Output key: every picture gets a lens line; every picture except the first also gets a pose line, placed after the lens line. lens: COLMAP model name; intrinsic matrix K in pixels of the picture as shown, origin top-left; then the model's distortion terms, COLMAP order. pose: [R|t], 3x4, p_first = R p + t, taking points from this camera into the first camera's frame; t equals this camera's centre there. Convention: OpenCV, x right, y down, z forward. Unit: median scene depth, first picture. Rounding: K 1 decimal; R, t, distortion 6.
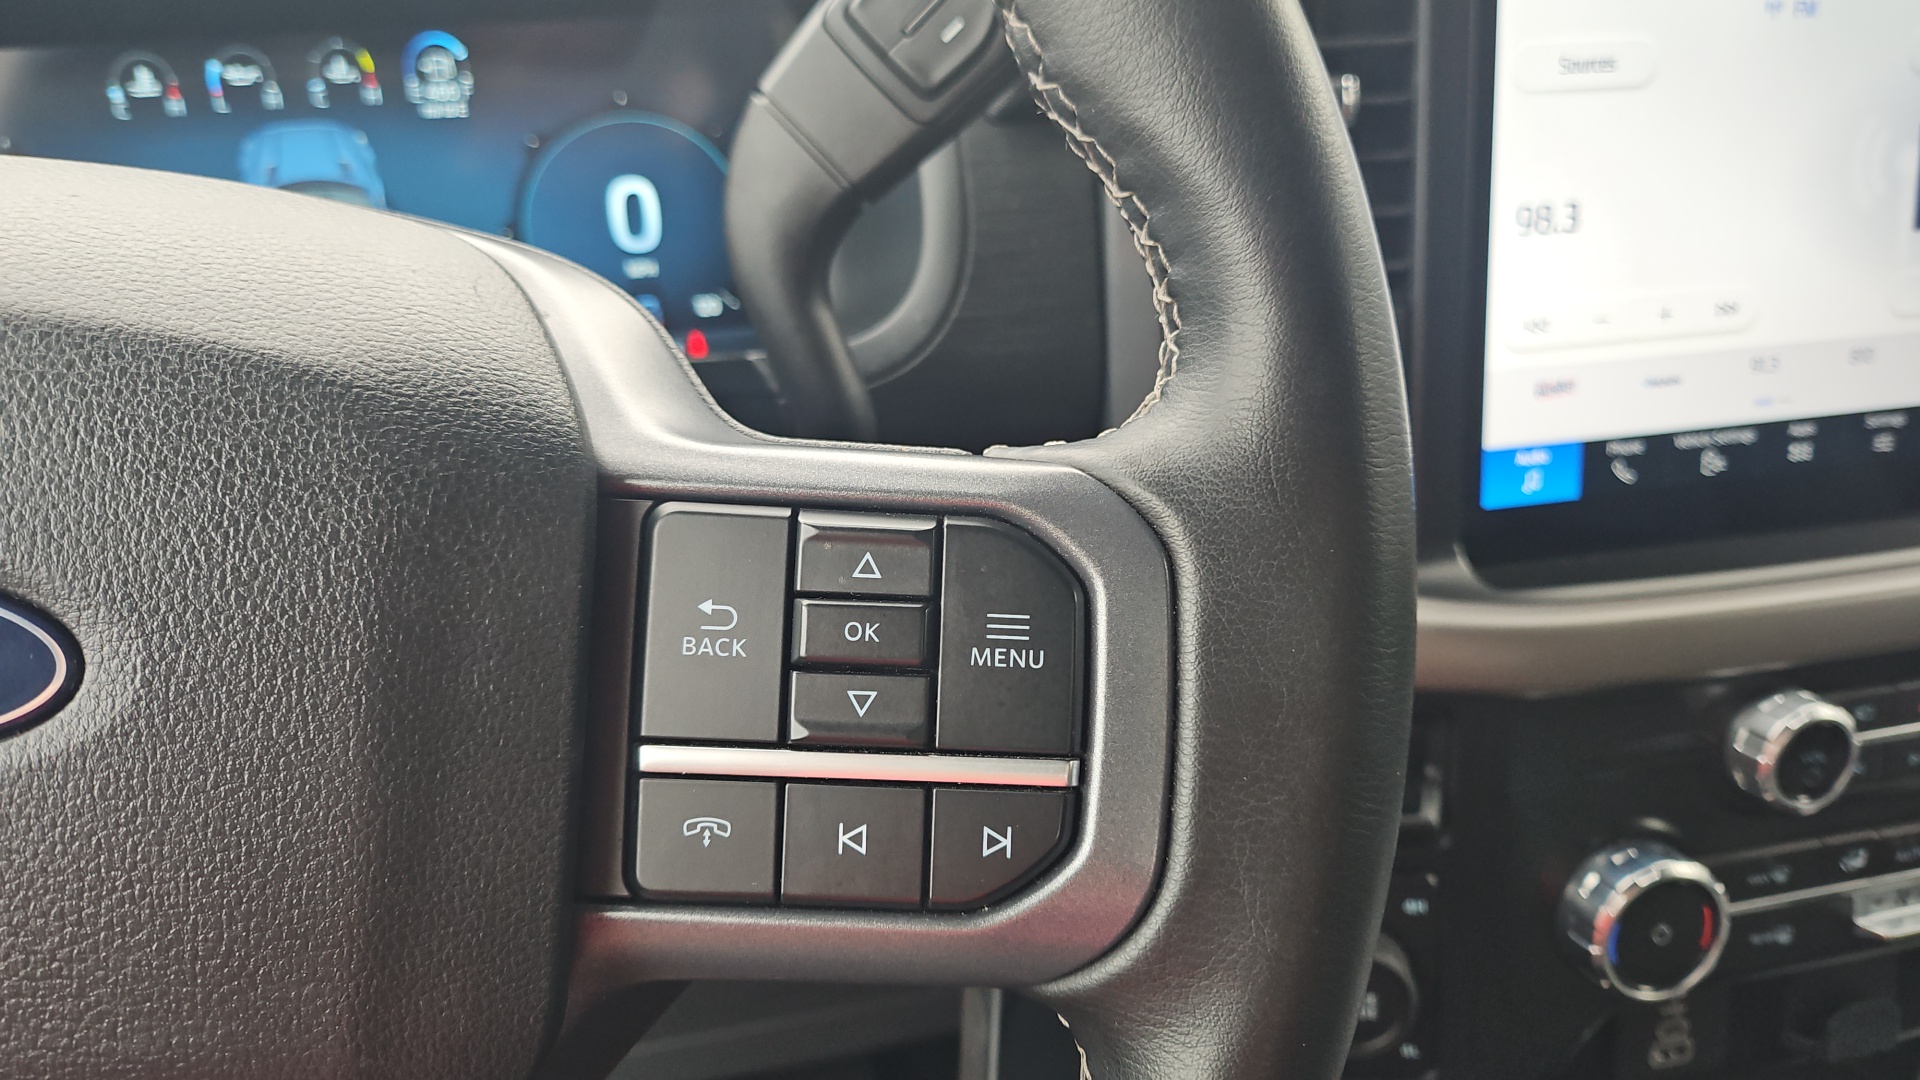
lens RADIAL K [[1400.1, 0, 960.0], [0, 1400.1, 540.0], [0, 0, 1]] dist [0.031288, -0.067402]
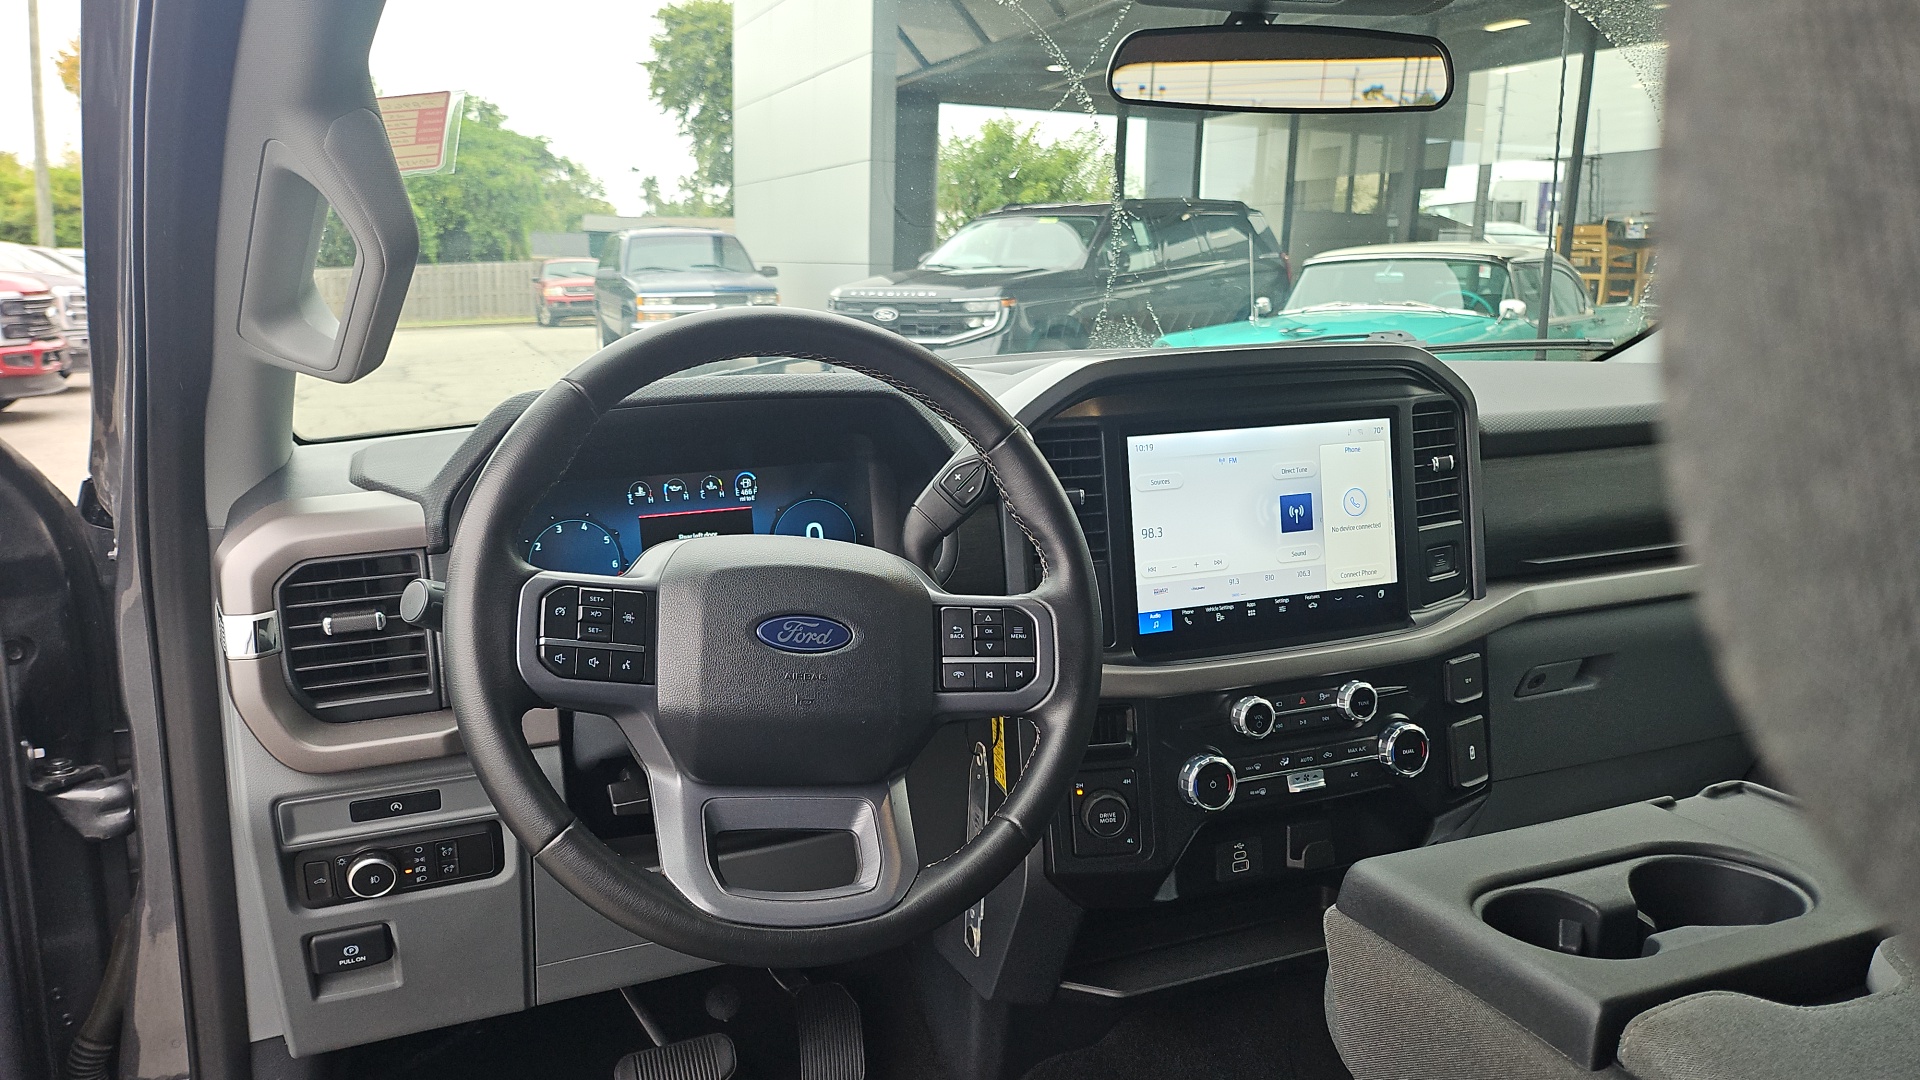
lens RADIAL K [[1400.1, 0, 960.0], [0, 1400.1, 540.0], [0, 0, 1]] dist [0.031288, -0.067402]
pose [[0.986490, -0.020516, 0.162534, -0.419200], [0.051212, 0.981025, -0.186997, 0.290047], [-0.155614, 0.192794, 0.968821, -1.645247]]
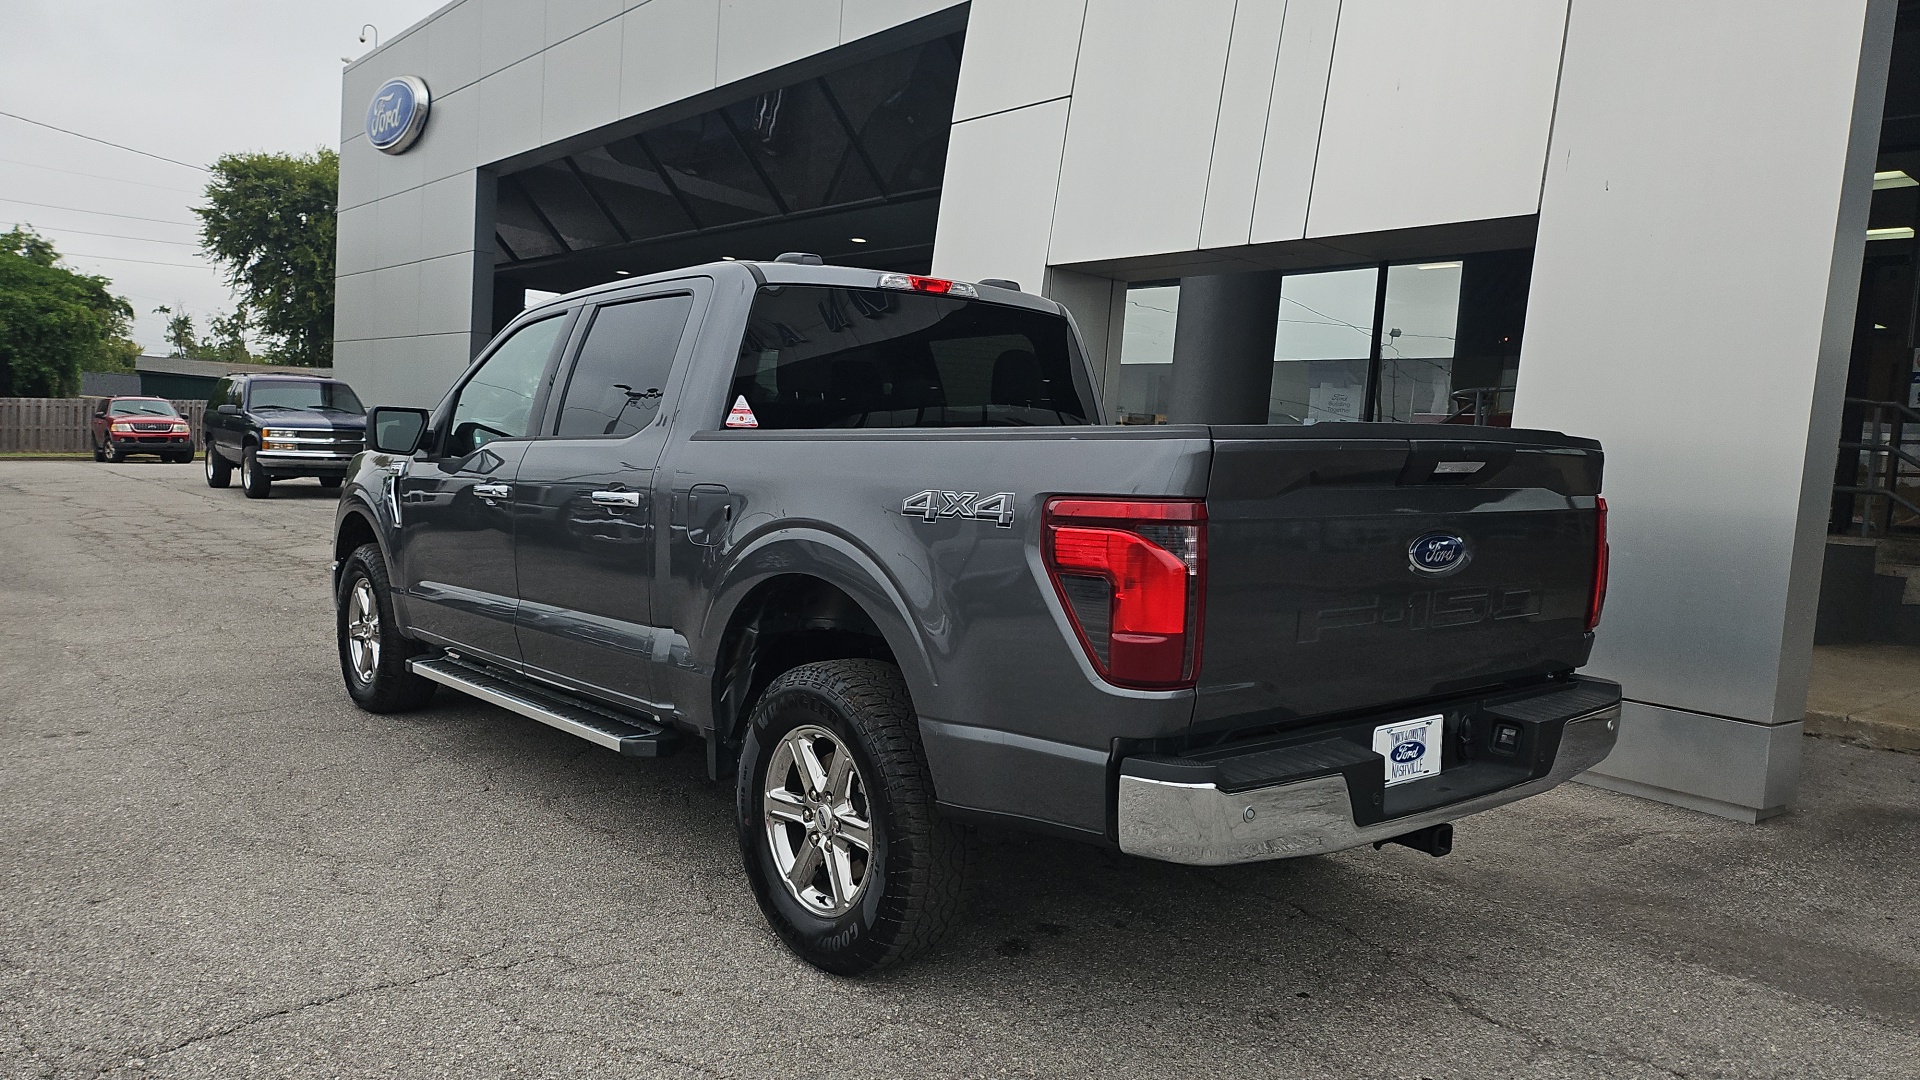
lens RADIAL K [[1331.7, 0, 960.0], [0, 1331.7, 540.0], [0, 0, 1]] dist [-0.009131, -0.002042]
pose [[0.885110, 0.013516, 0.465186, -0.610456], [0.126068, 0.955240, -0.267624, 0.595820], [-0.447982, 0.295522, 0.843789, -2.331256]]
